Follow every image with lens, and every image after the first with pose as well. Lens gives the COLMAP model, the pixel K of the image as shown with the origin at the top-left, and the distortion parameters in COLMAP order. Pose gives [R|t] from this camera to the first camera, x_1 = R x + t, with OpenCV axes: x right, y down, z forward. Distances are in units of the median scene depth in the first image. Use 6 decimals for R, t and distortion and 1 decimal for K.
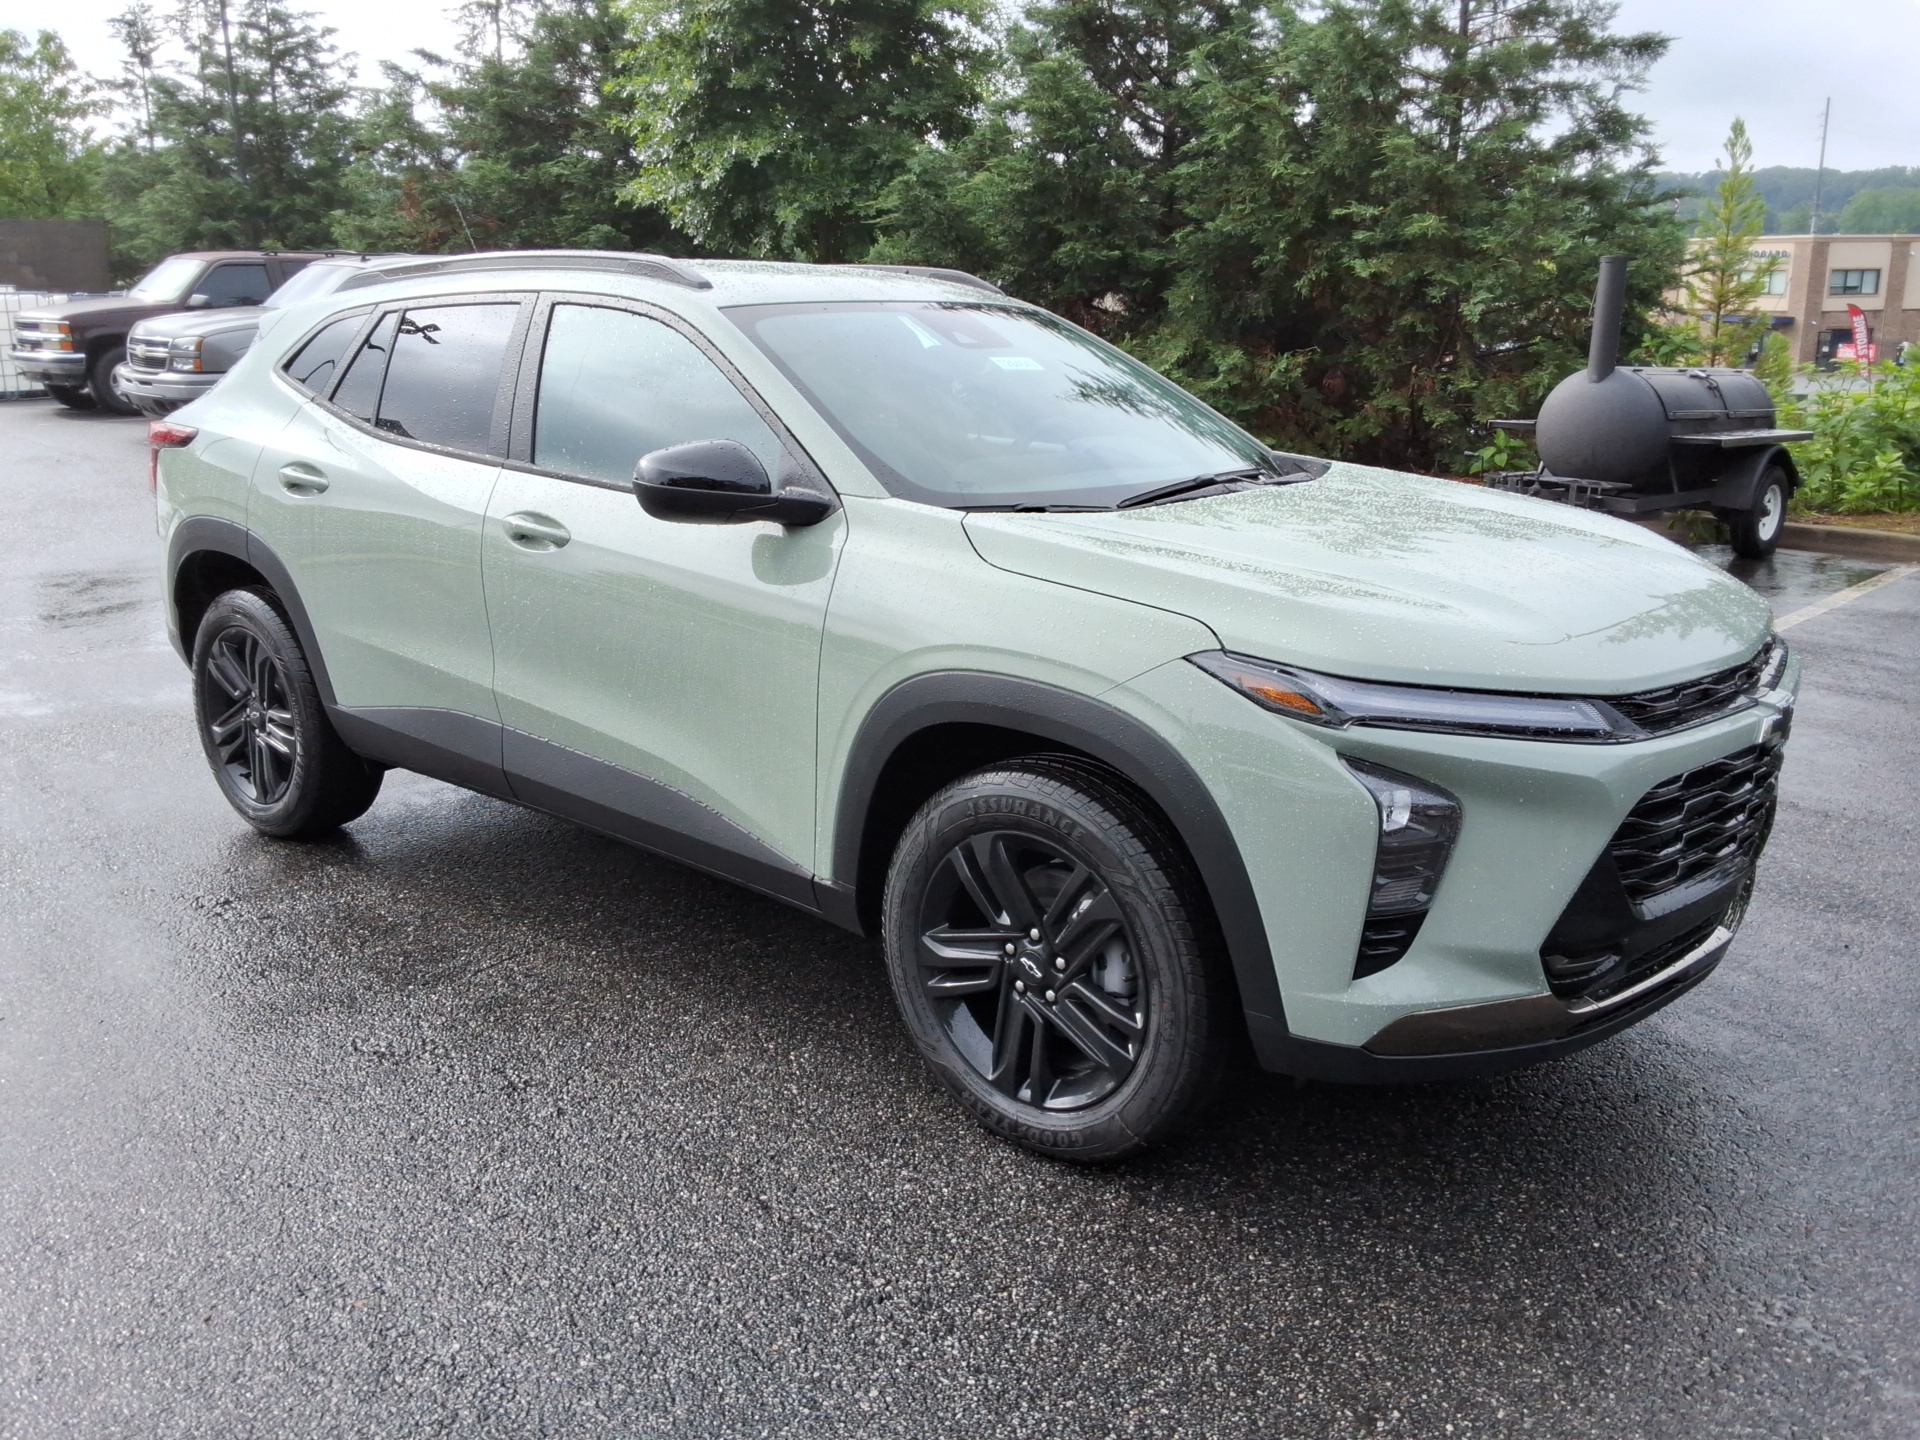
lens RADIAL K [[1561.6, 0, 976.6], [0, 1561.6, 712.0], [0, 0, 1]] dist [0.148947, -0.245320]
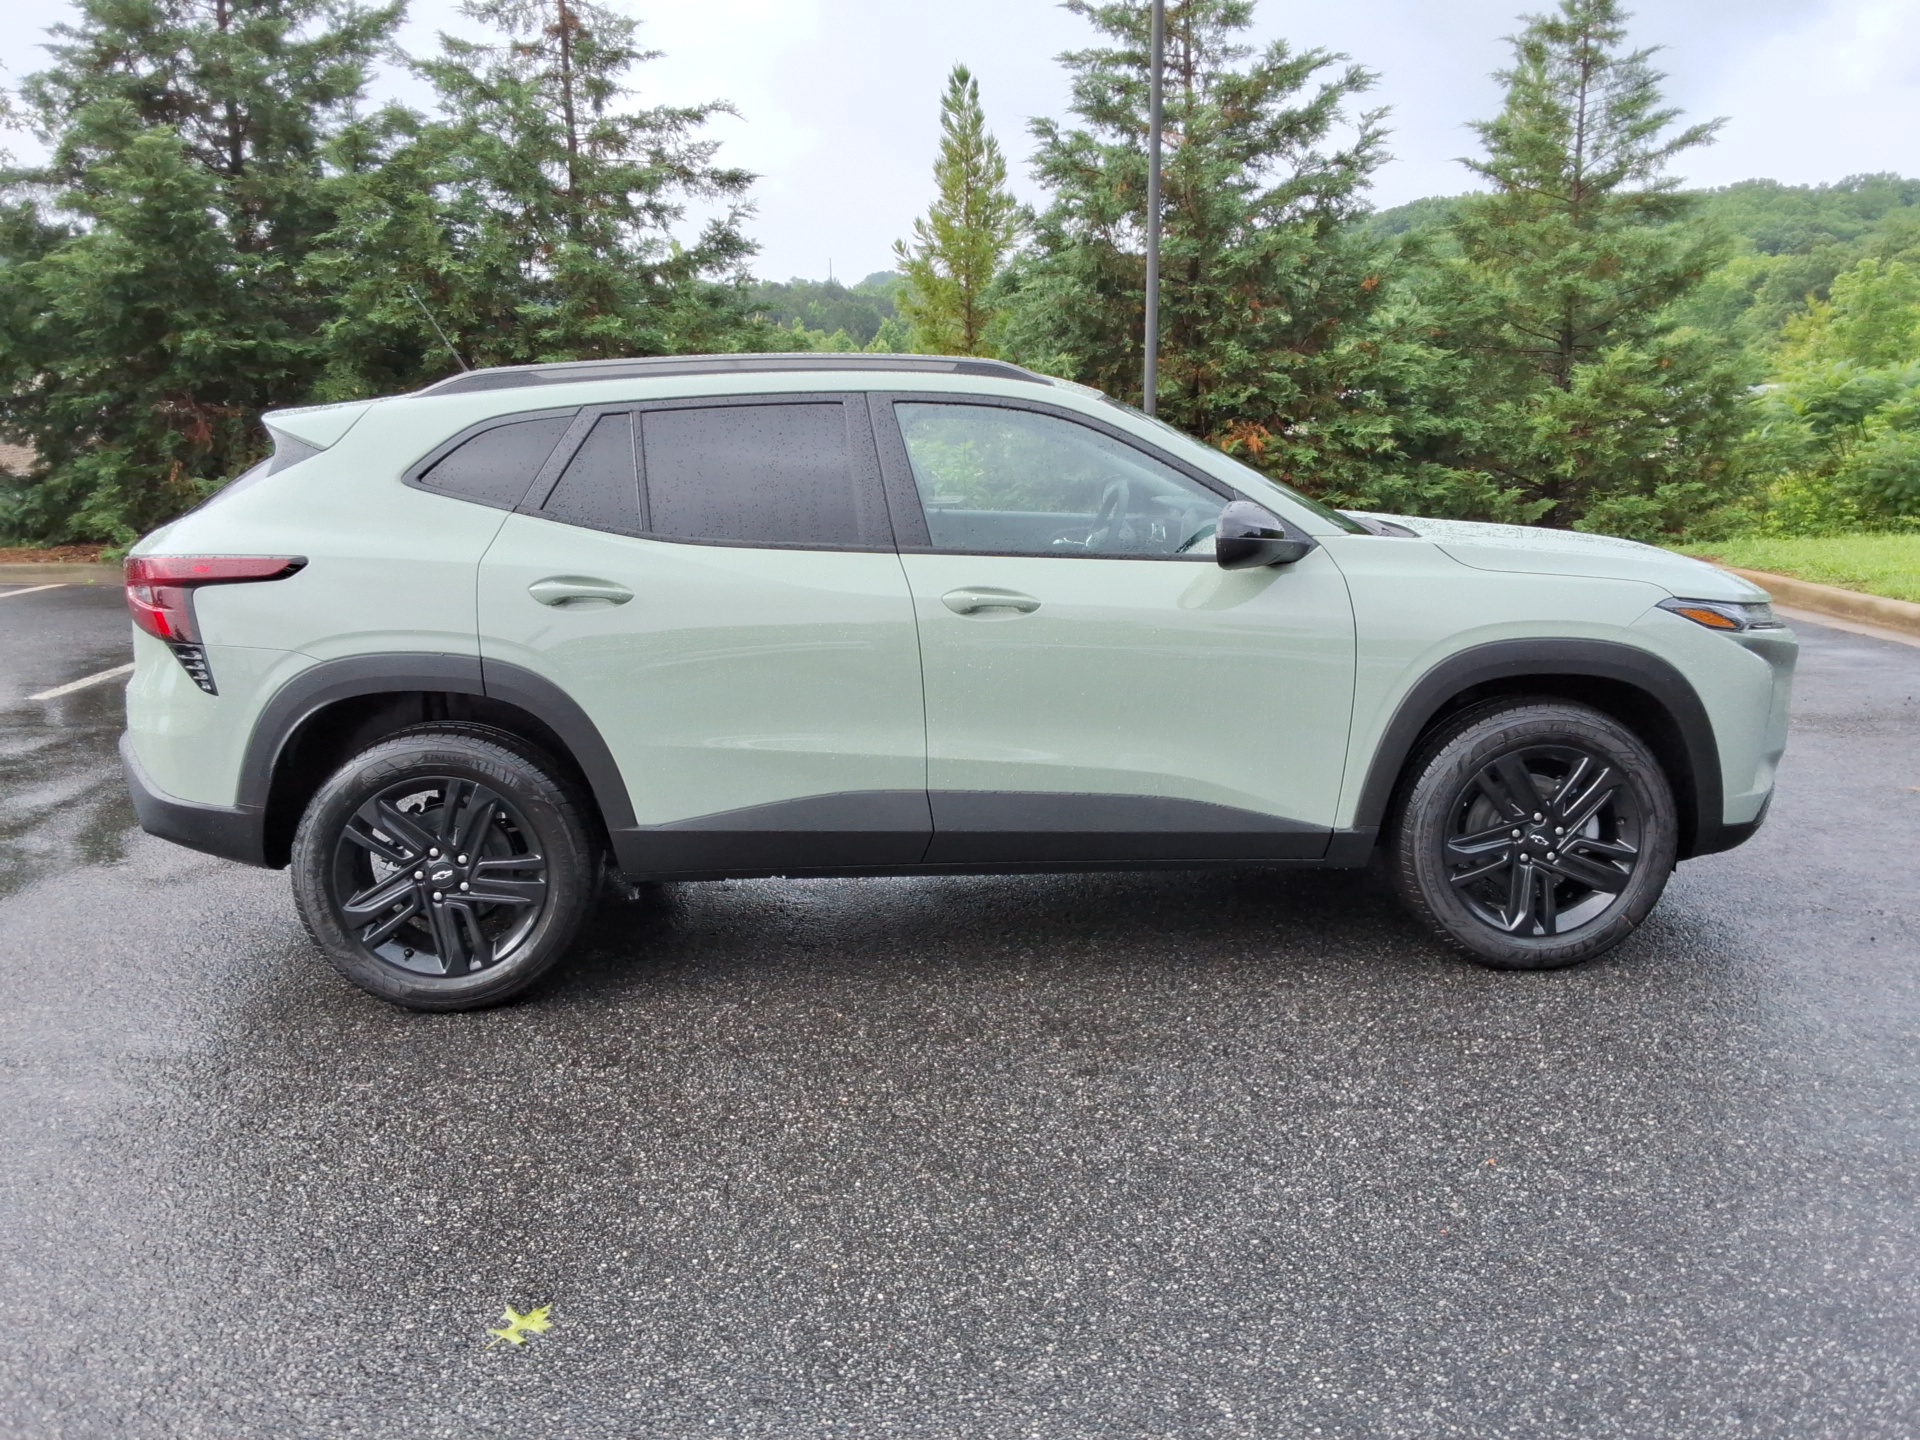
lens RADIAL K [[1561.6, 0, 976.6], [0, 1561.6, 712.0], [0, 0, 1]] dist [0.148947, -0.245320]
pose [[0.728802, -0.148047, 0.668528, -0.435474], [0.184622, 0.982674, 0.016347, -0.024255], [-0.659365, 0.111511, 0.743507, 0.079762]]
